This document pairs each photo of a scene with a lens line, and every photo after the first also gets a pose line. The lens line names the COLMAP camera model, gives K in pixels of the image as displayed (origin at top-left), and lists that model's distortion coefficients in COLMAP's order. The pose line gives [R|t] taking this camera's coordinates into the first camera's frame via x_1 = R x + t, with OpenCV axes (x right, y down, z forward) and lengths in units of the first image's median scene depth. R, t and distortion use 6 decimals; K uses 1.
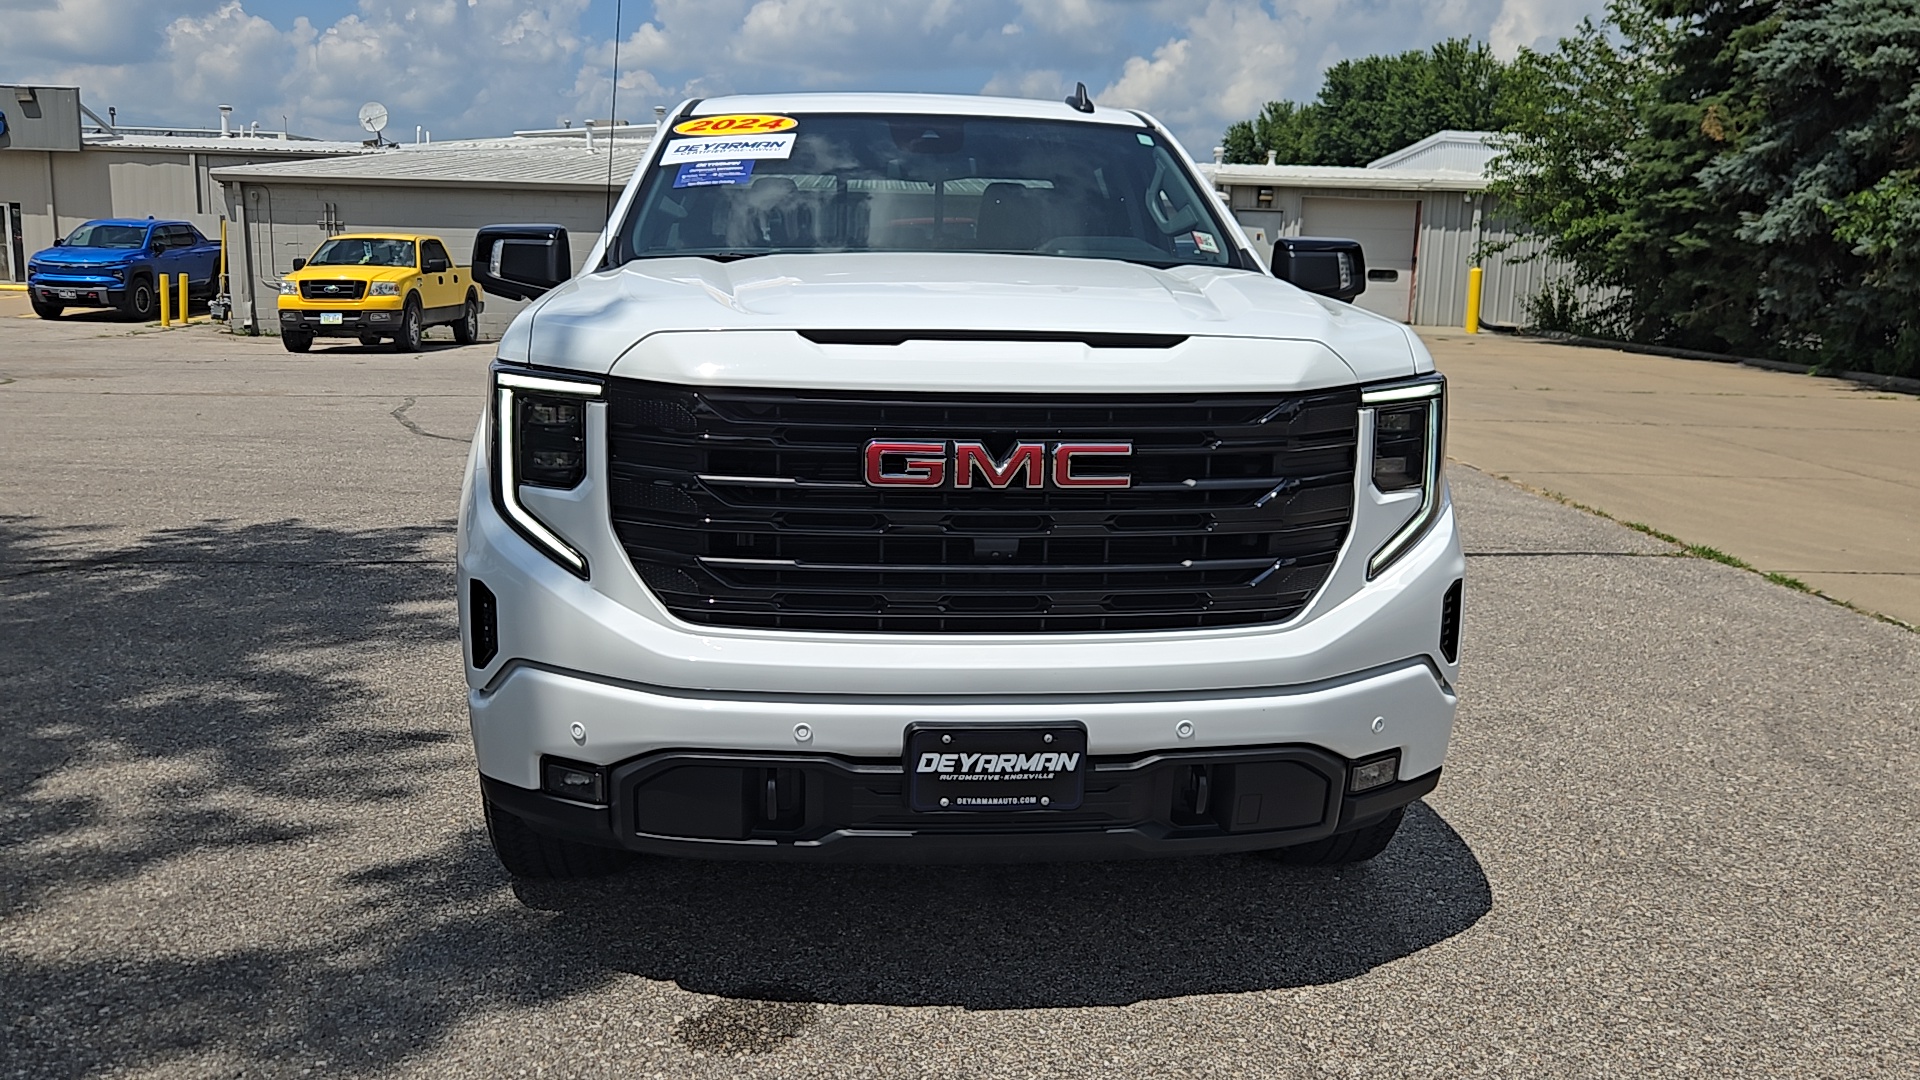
lens RADIAL K [[1606.6, 0, 942.1], [0, 1606.6, 543.3], [0, 0, 1]] dist [0.013220, -0.007000]
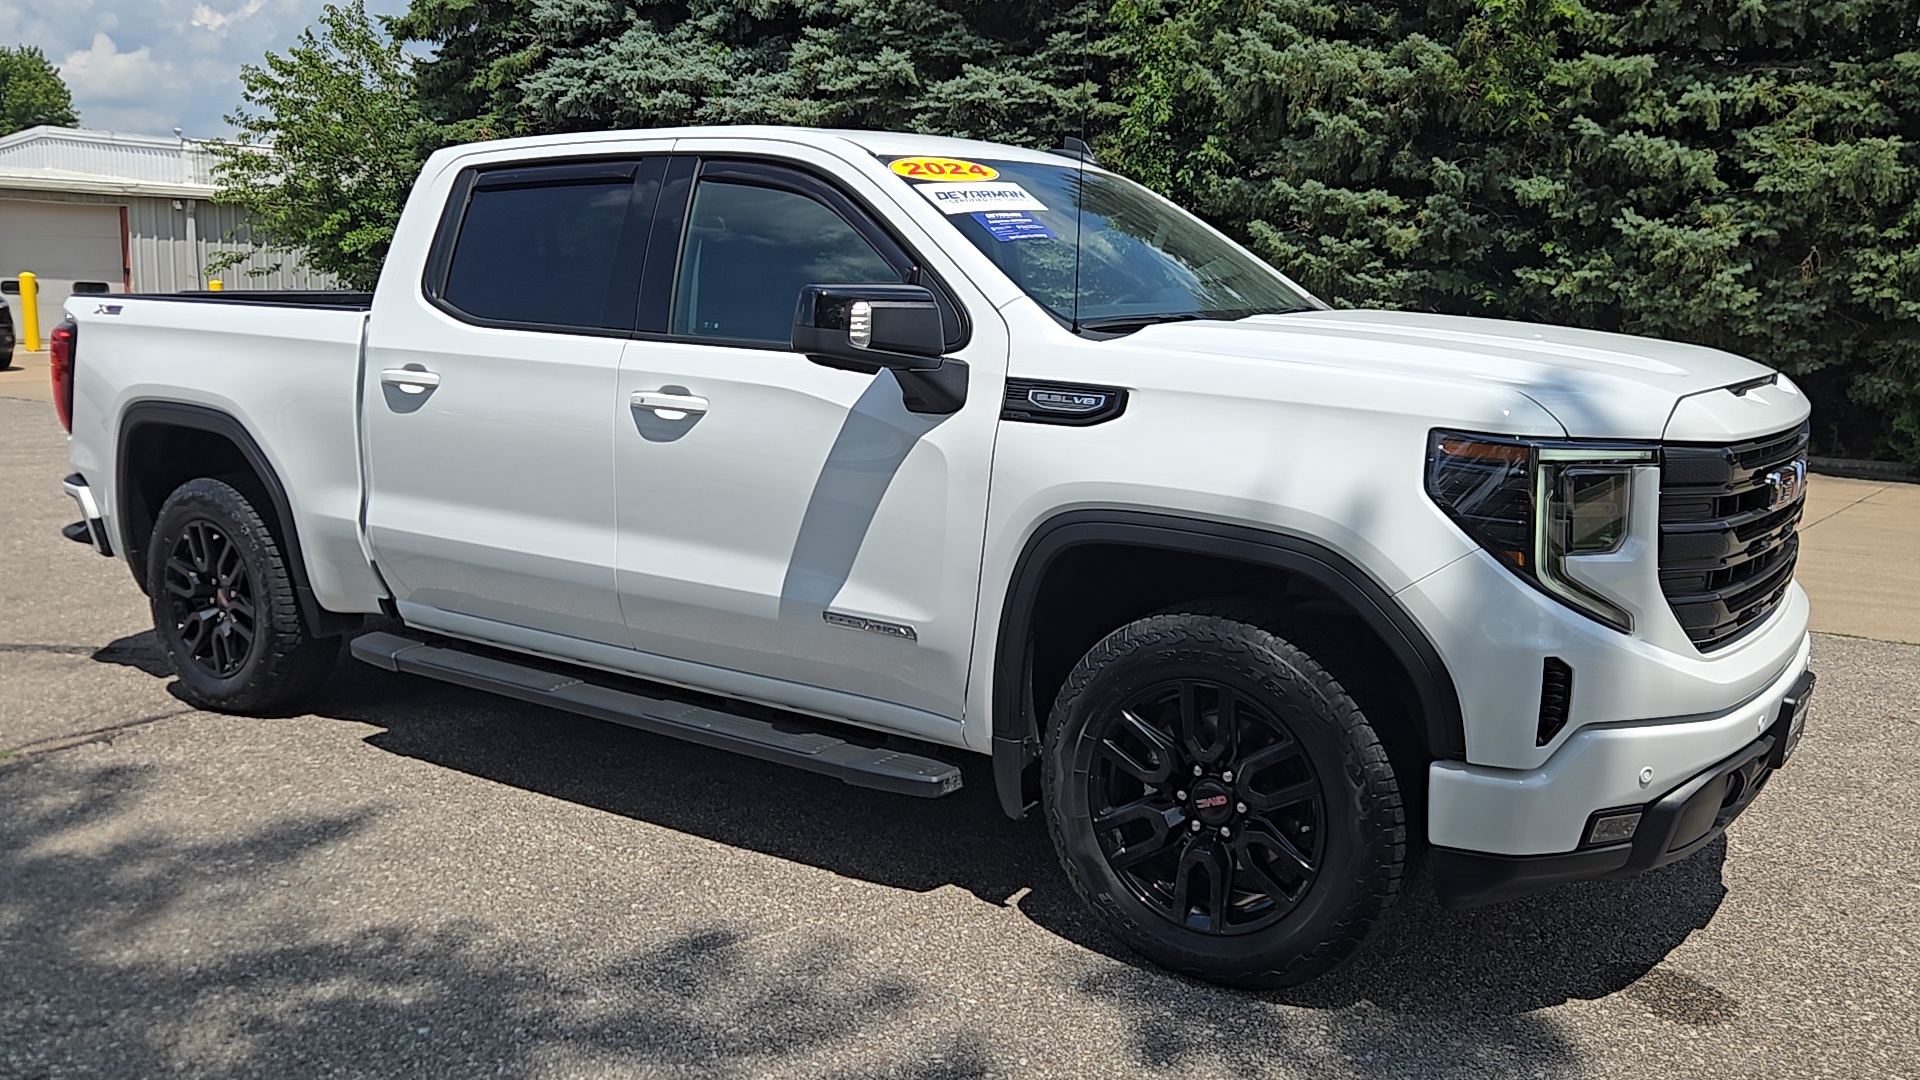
lens RADIAL K [[1606.6, 0, 967.5], [0, 1606.6, 542.3], [0, 0, 1]] dist [0.013220, -0.007000]
pose [[0.641473, -0.133918, 0.755367, -0.121208], [0.136256, 0.988879, 0.059606, -0.014956], [-0.754948, 0.064687, 0.652586, 0.059002]]
